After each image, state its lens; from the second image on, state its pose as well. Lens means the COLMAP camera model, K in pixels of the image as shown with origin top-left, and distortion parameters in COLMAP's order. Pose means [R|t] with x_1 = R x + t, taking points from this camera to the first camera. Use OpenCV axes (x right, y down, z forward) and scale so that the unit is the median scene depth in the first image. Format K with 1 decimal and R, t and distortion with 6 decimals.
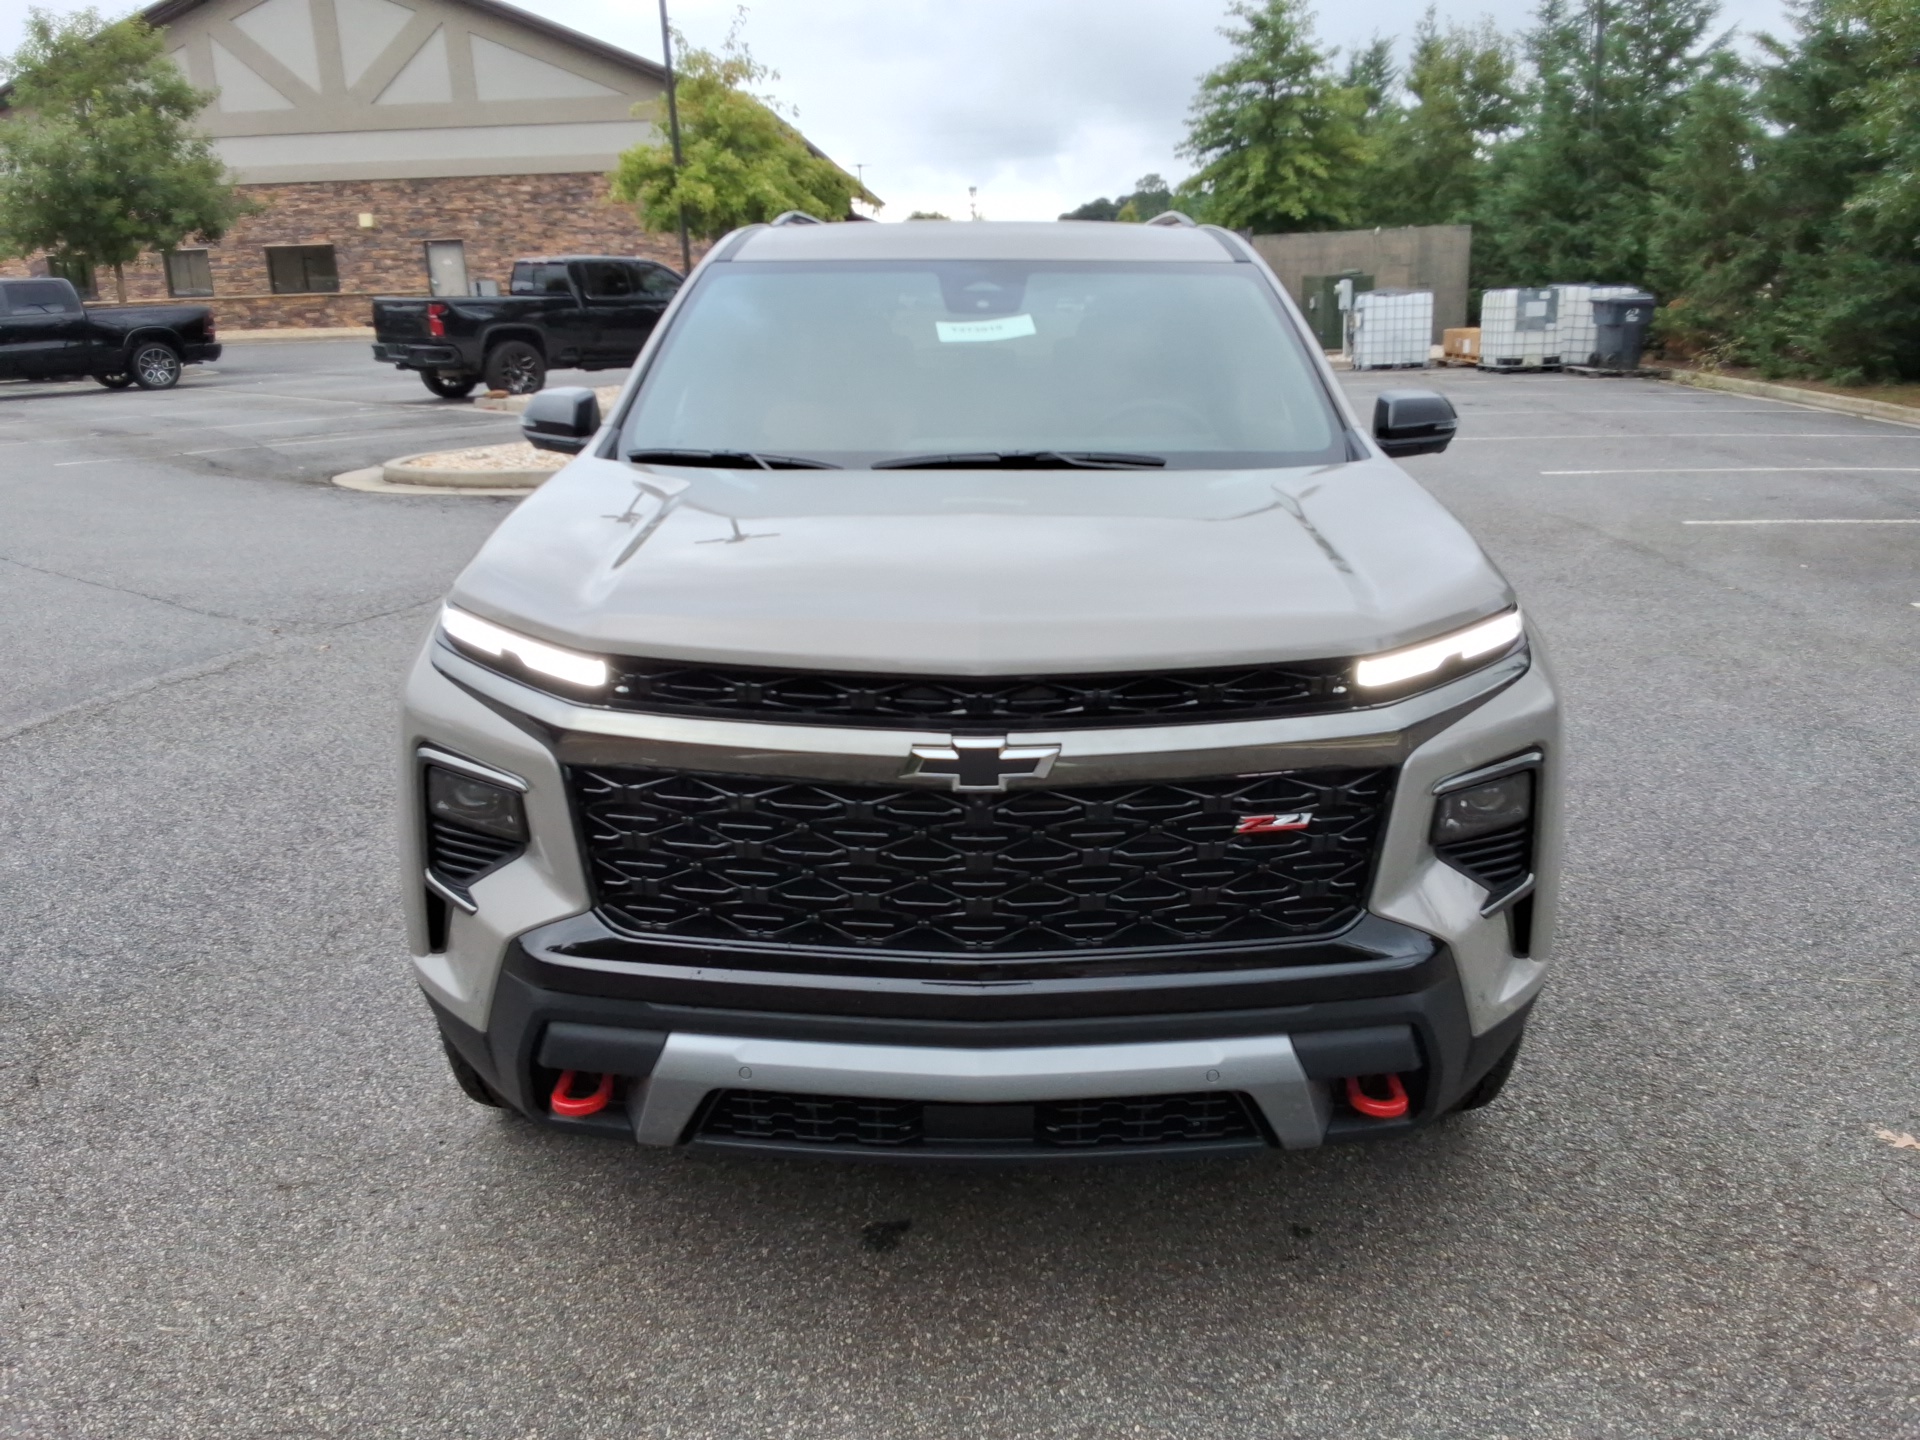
lens RADIAL K [[1545.9, 0, 958.4], [0, 1545.9, 709.0], [0, 0, 1]] dist [0.107675, -0.159266]
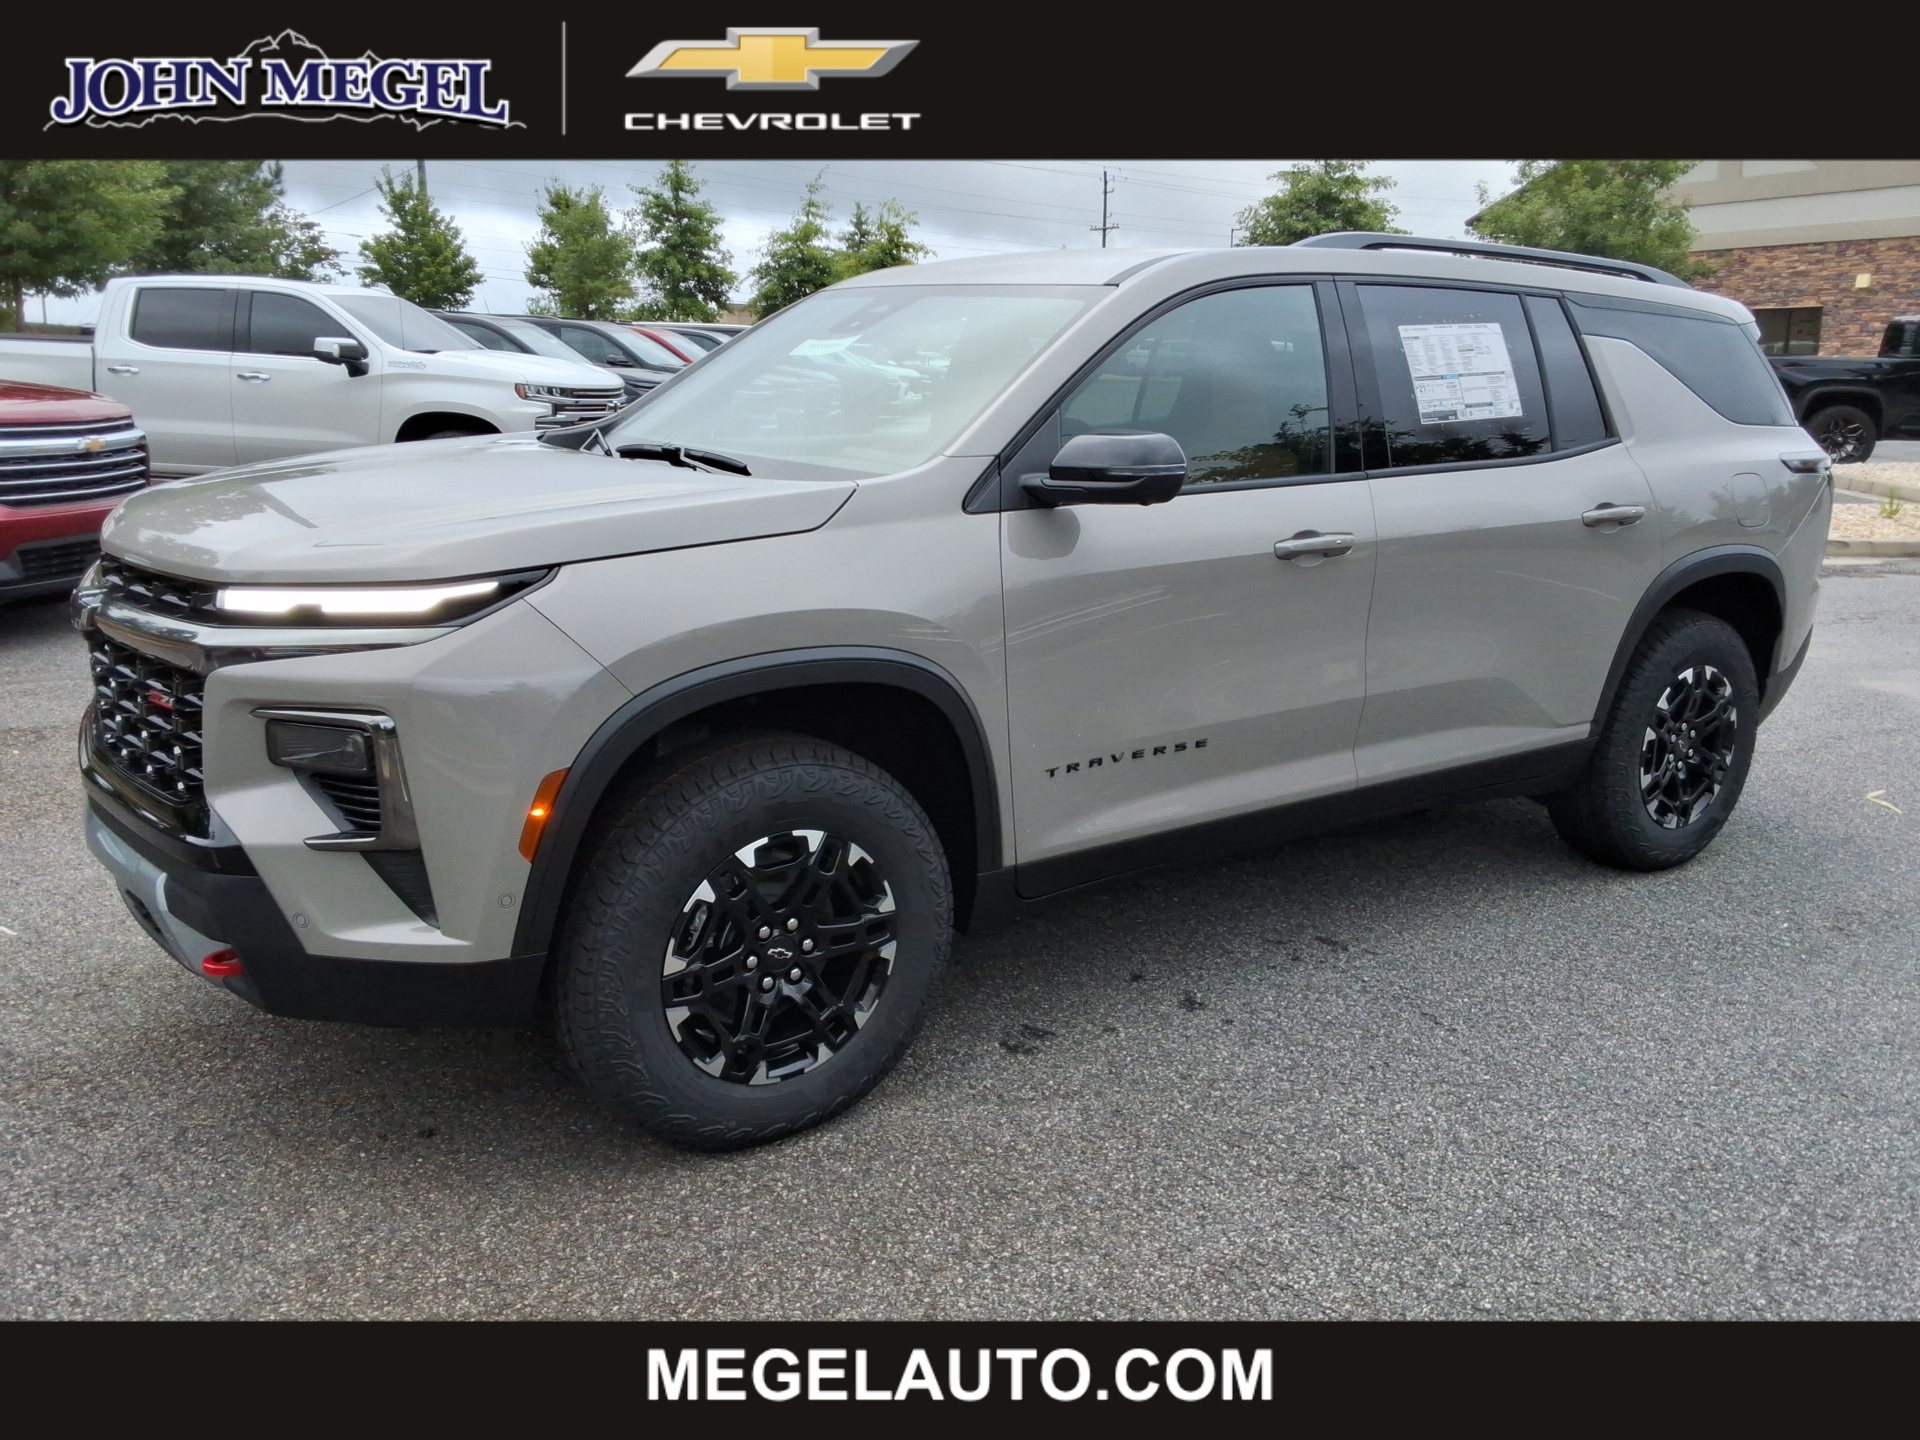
lens RADIAL K [[1545.9, 0, 988.7], [0, 1545.9, 709.0], [0, 0, 1]] dist [0.107675, -0.159266]
pose [[0.585623, 0.200619, -0.785364, 0.299035], [-0.231789, 0.969877, 0.074914, -0.031770], [0.776736, 0.138167, 0.614484, 0.136773]]
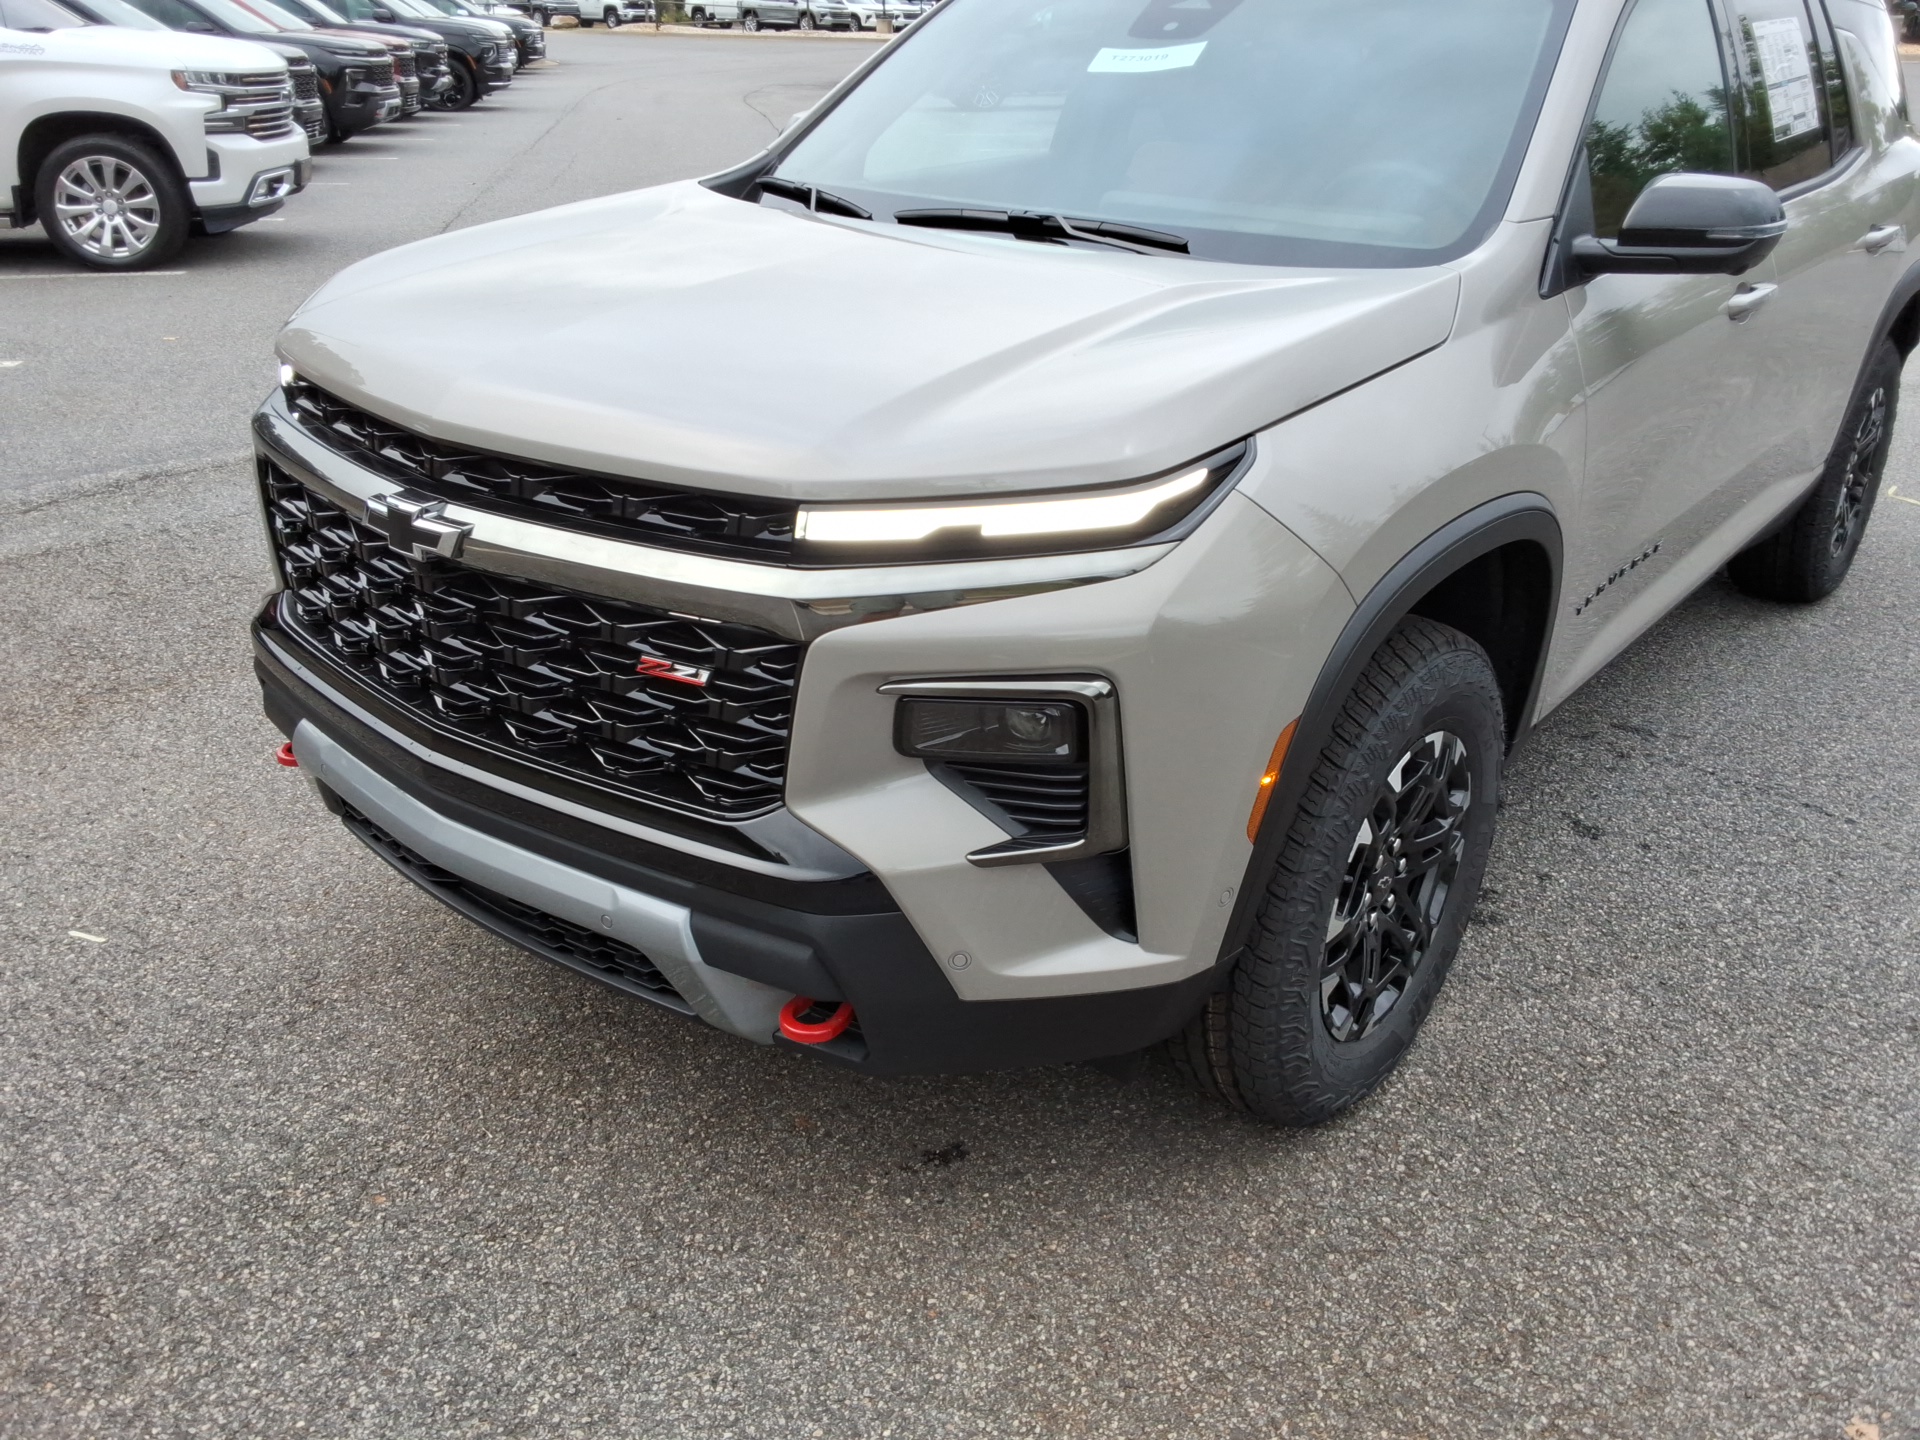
lens RADIAL K [[1545.9, 0, 949.0], [0, 1545.9, 705.6], [0, 0, 1]] dist [0.107675, -0.159266]
pose [[0.782283, 0.270403, -0.561174, 0.150585], [-0.177429, 0.960278, 0.215374, -0.022455], [0.597120, -0.068915, 0.799186, 0.074218]]
